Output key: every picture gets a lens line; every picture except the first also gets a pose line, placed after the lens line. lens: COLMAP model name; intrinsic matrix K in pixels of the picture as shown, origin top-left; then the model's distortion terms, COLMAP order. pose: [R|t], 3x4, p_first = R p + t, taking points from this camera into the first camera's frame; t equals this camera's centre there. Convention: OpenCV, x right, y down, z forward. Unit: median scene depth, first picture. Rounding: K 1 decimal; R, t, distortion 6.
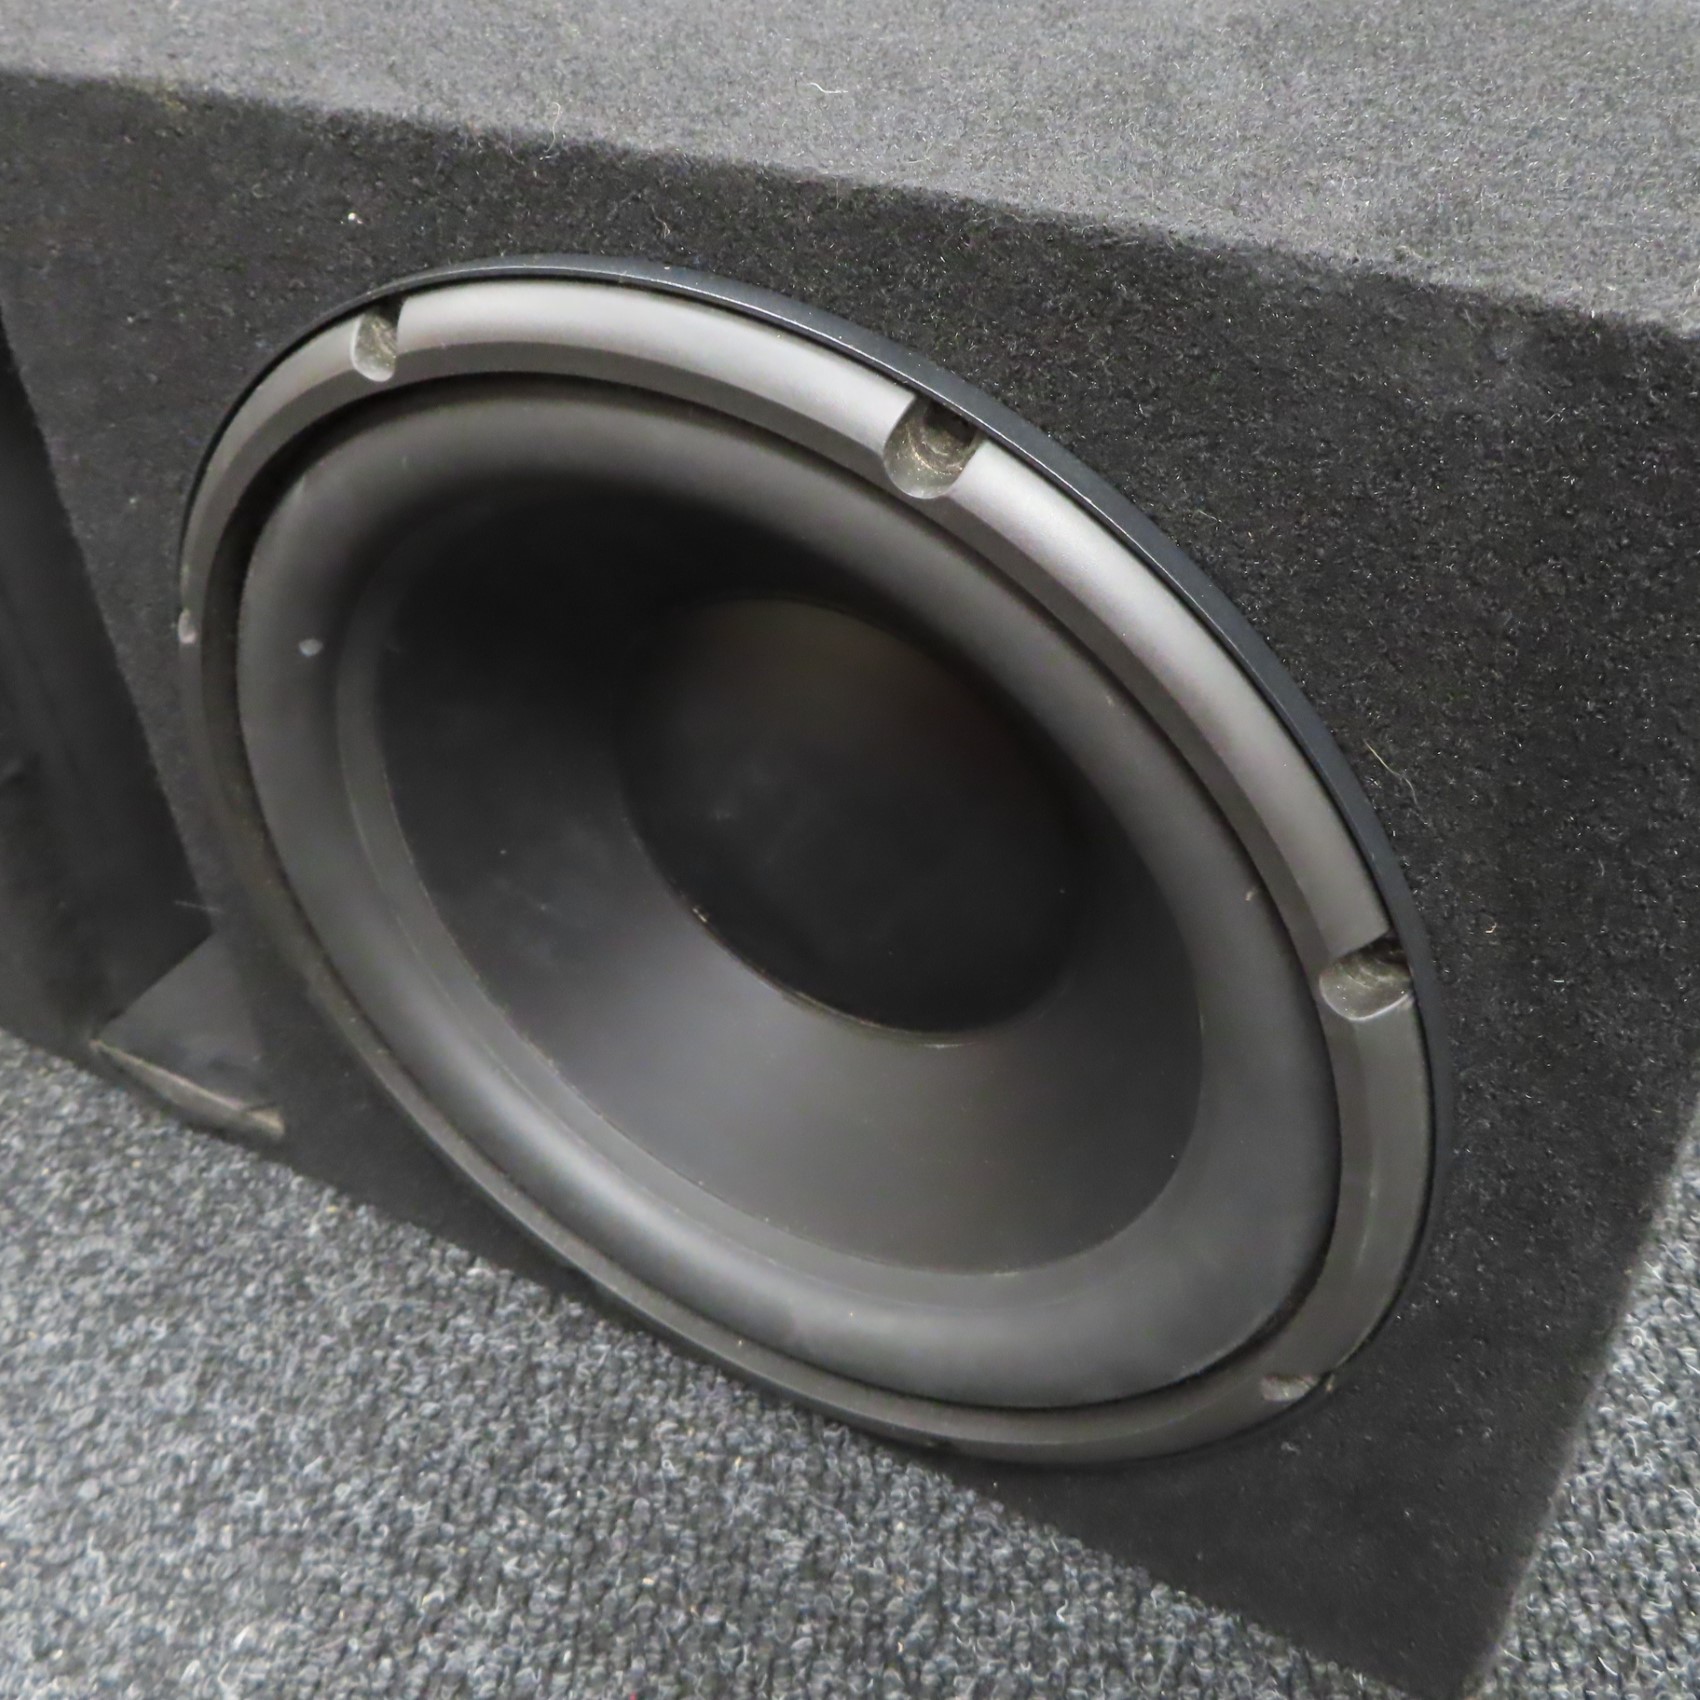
lens RADIAL K [[1758.0, 0, 842.4], [0, 1758.0, 851.2], [0, 0, 1]] dist [-0.054075, 0.008614]
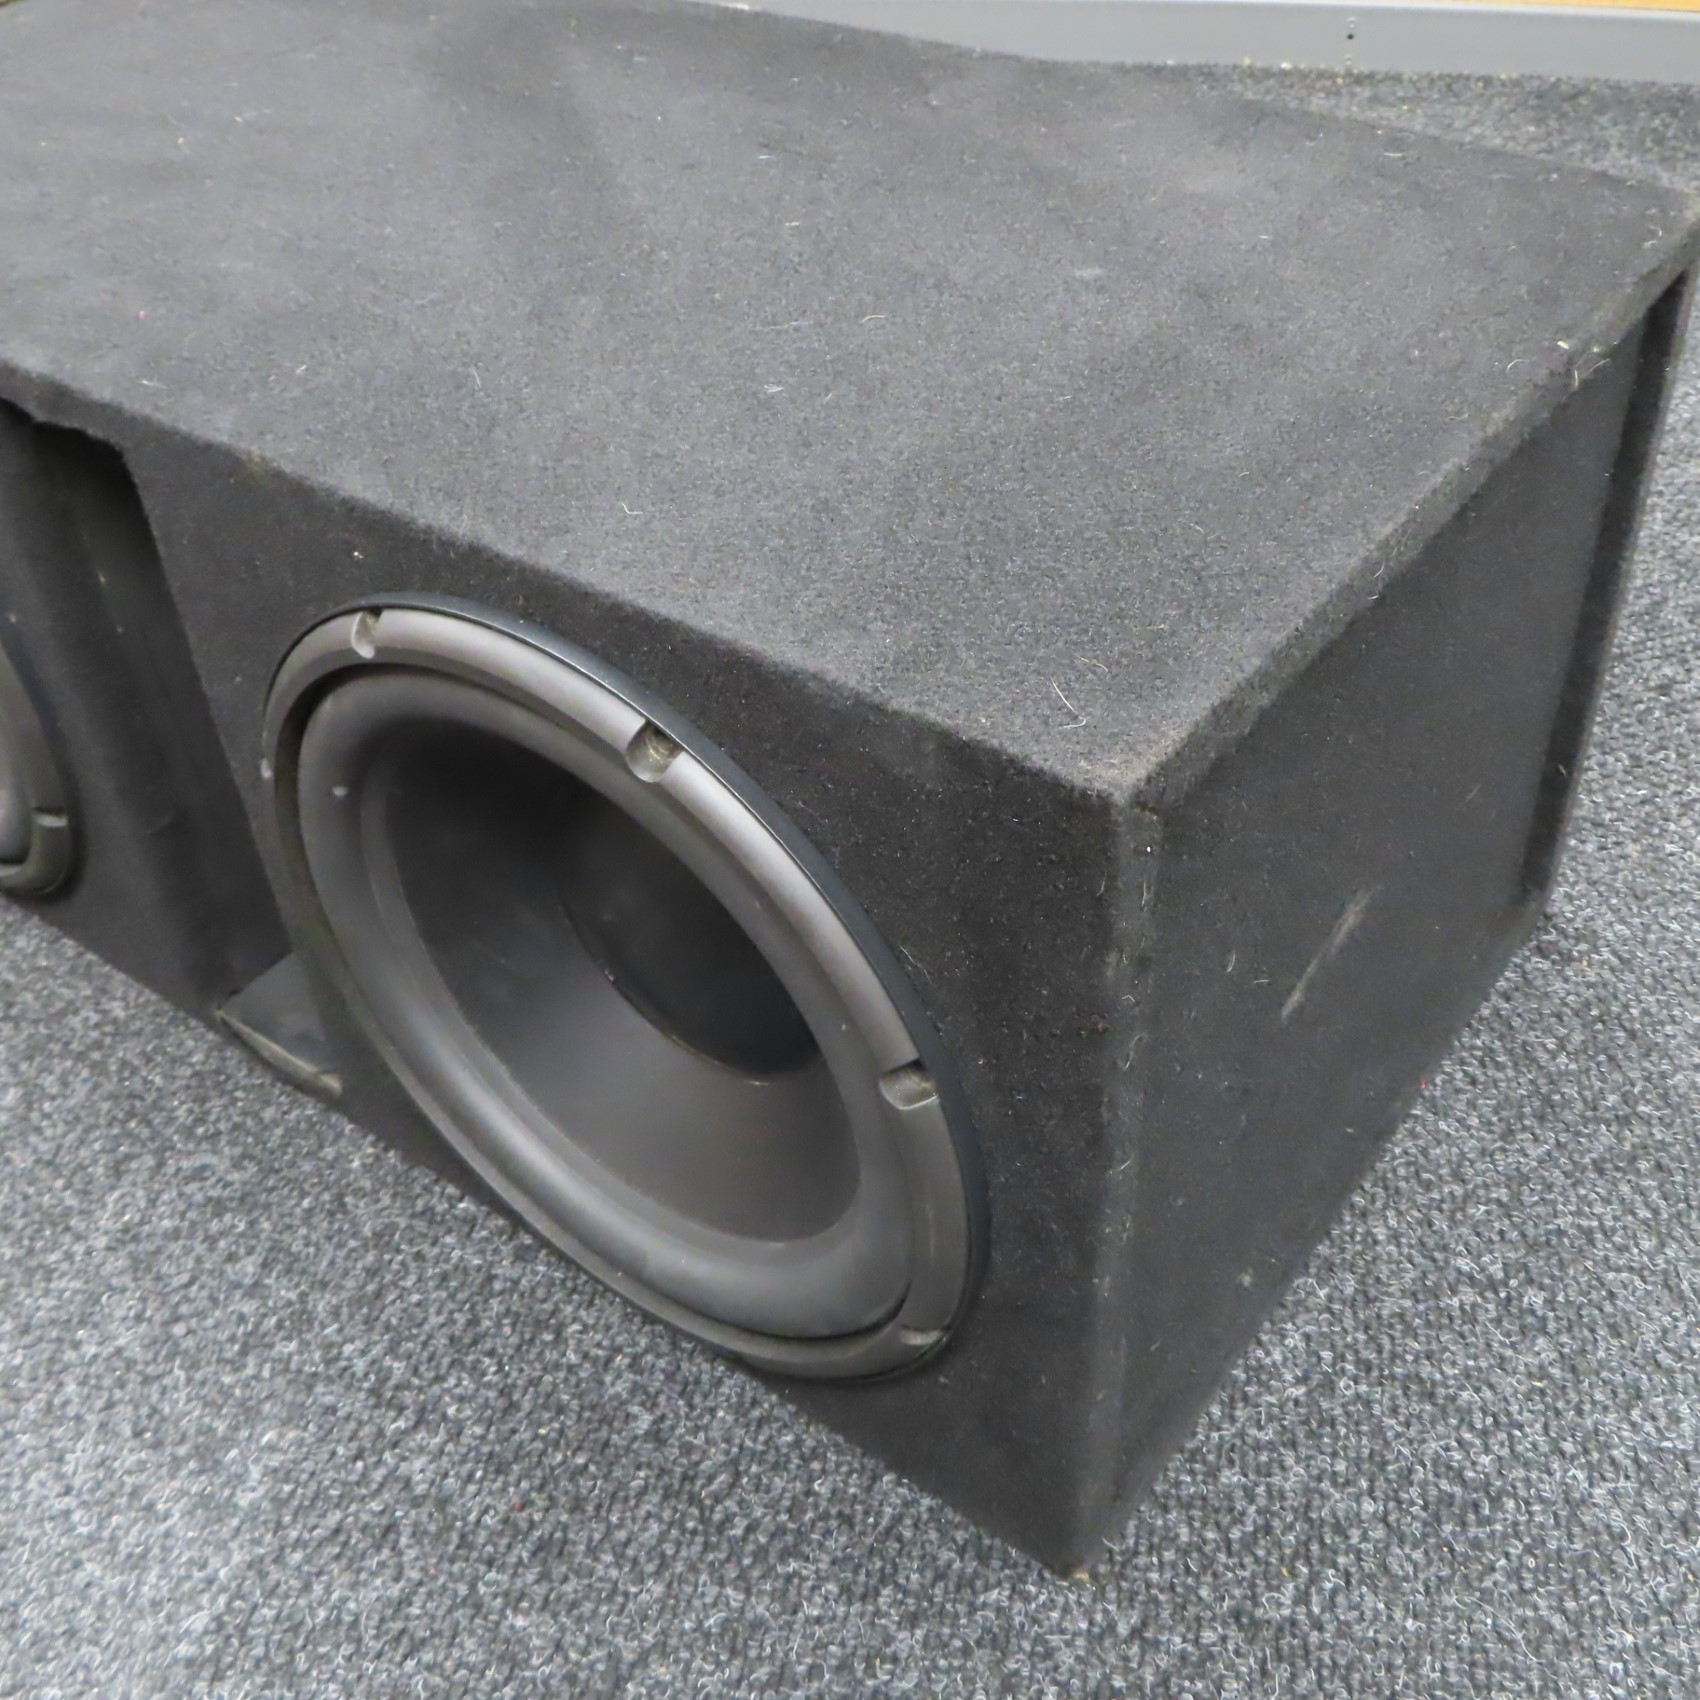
lens RADIAL K [[1682.8, 0, 850.0], [0, 1682.8, 850.0], [0, 0, 1]] dist [-0.062848, -0.009792]
pose [[0.992936, 0.078486, -0.088988, 0.219777], [-0.077361, 0.996874, 0.016019, -0.098911], [0.089967, -0.009022, 0.995904, -0.336124]]
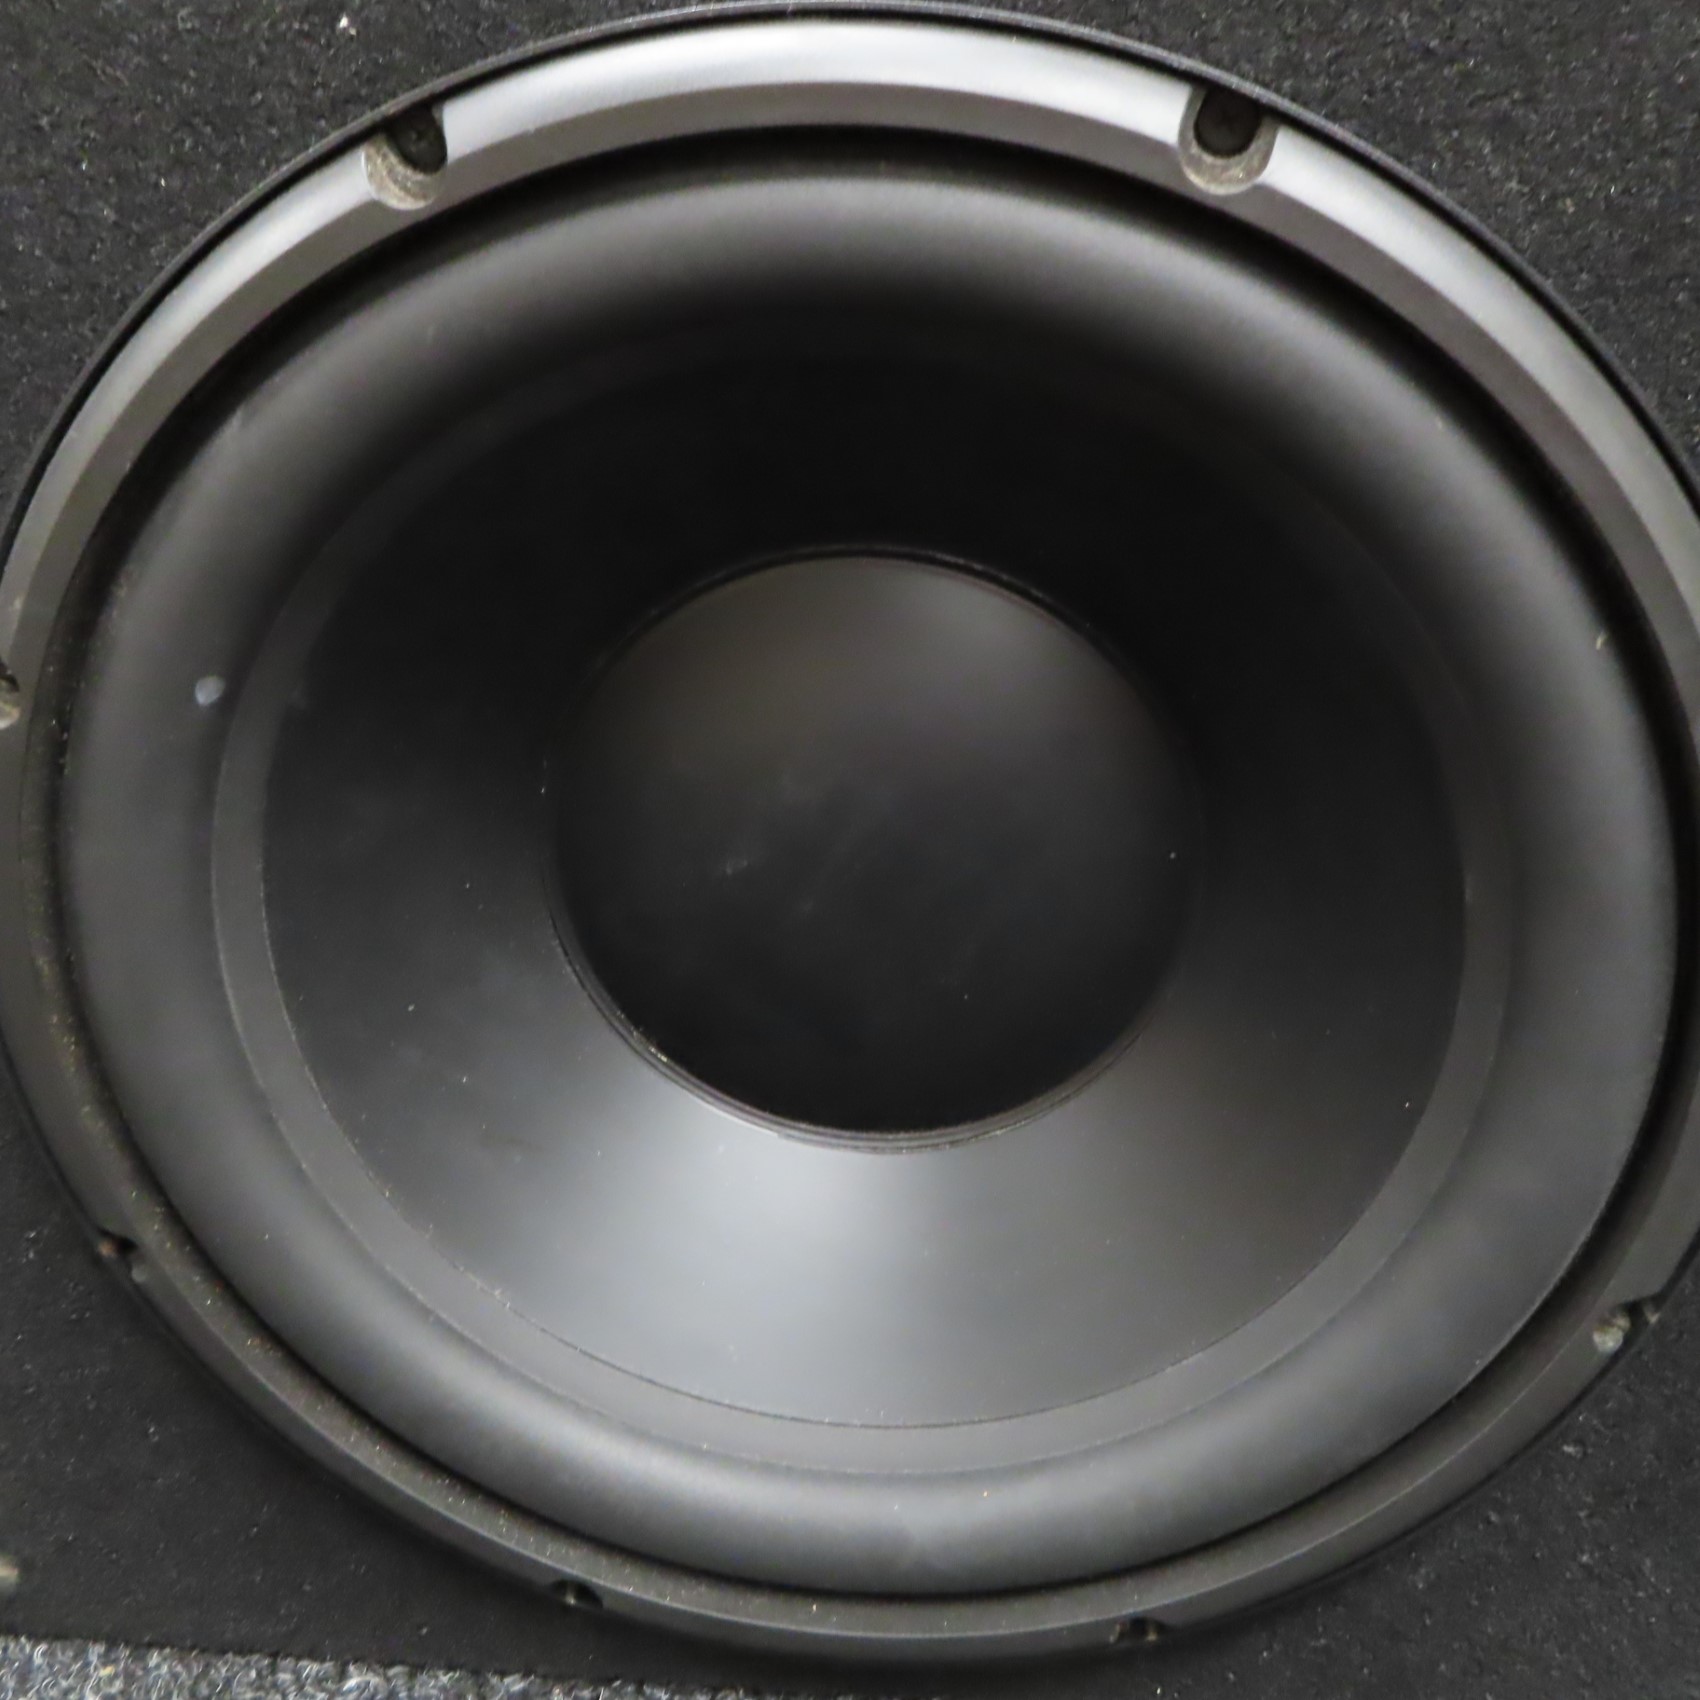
lens RADIAL K [[1758.0, 0, 842.4], [0, 1758.0, 851.2], [0, 0, 1]] dist [-0.054075, 0.008614]
pose [[0.918157, -0.147139, 0.367884, -0.272834], [0.237823, 0.947288, -0.214675, 0.133893], [-0.316905, 0.284597, 0.904752, 0.220028]]
